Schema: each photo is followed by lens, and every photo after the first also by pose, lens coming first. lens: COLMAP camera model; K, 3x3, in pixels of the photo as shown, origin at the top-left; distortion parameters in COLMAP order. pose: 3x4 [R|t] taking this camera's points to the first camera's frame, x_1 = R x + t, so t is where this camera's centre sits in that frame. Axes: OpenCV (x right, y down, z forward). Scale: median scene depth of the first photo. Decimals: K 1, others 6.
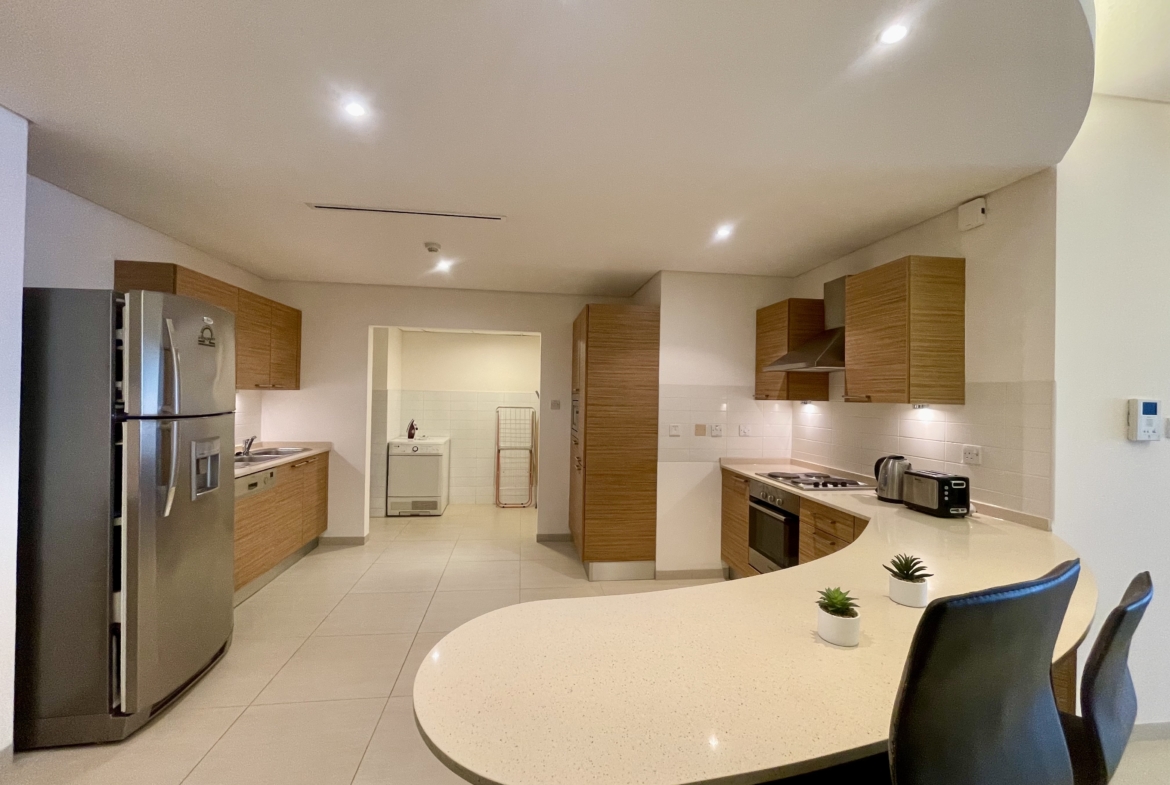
lens RADIAL K [[475.0, 0, 585.0], [0, 475.0, 392.5], [0, 0, 1]] dist [-0.001607, -0.000330]
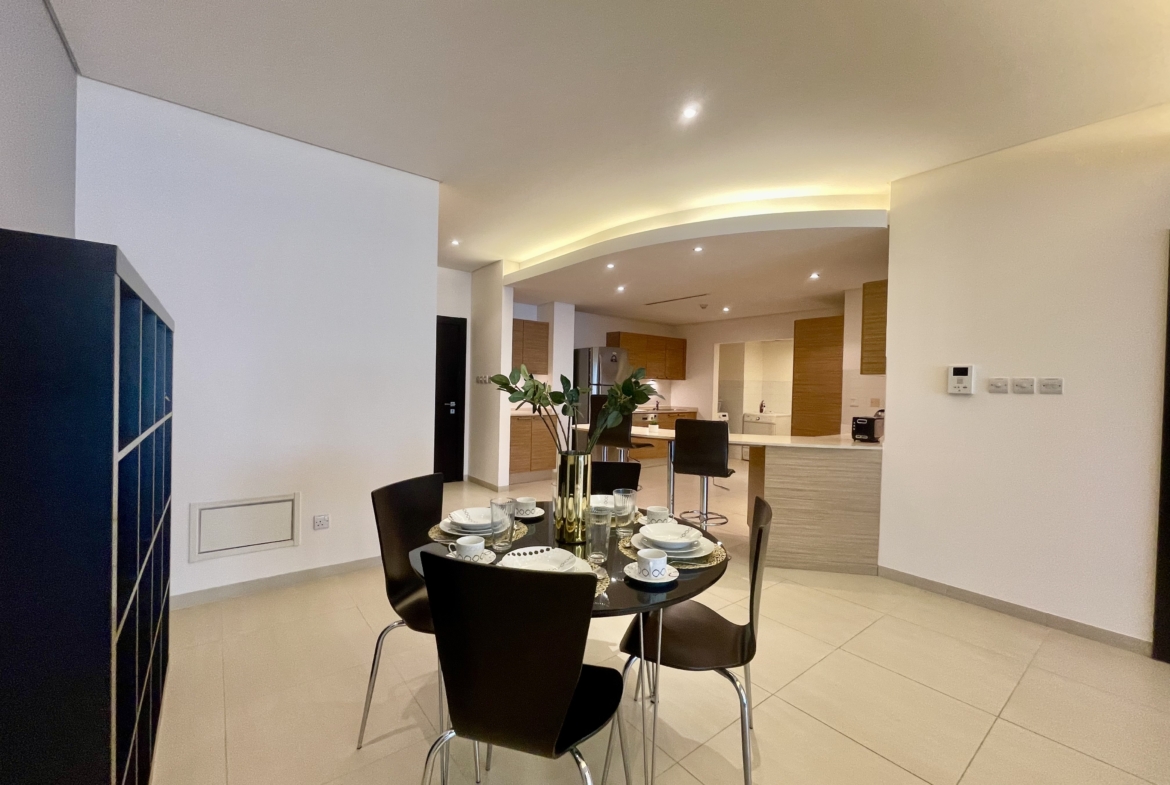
lens RADIAL K [[475.0, 0, 585.0], [0, 475.0, 392.5], [0, 0, 1]] dist [-0.001607, -0.000330]
pose [[0.514112, 0.002919, -0.857718, 0.986453], [-0.006899, 0.999976, -0.000732, 0.057252], [0.857695, 0.006294, 0.514120, -0.403727]]
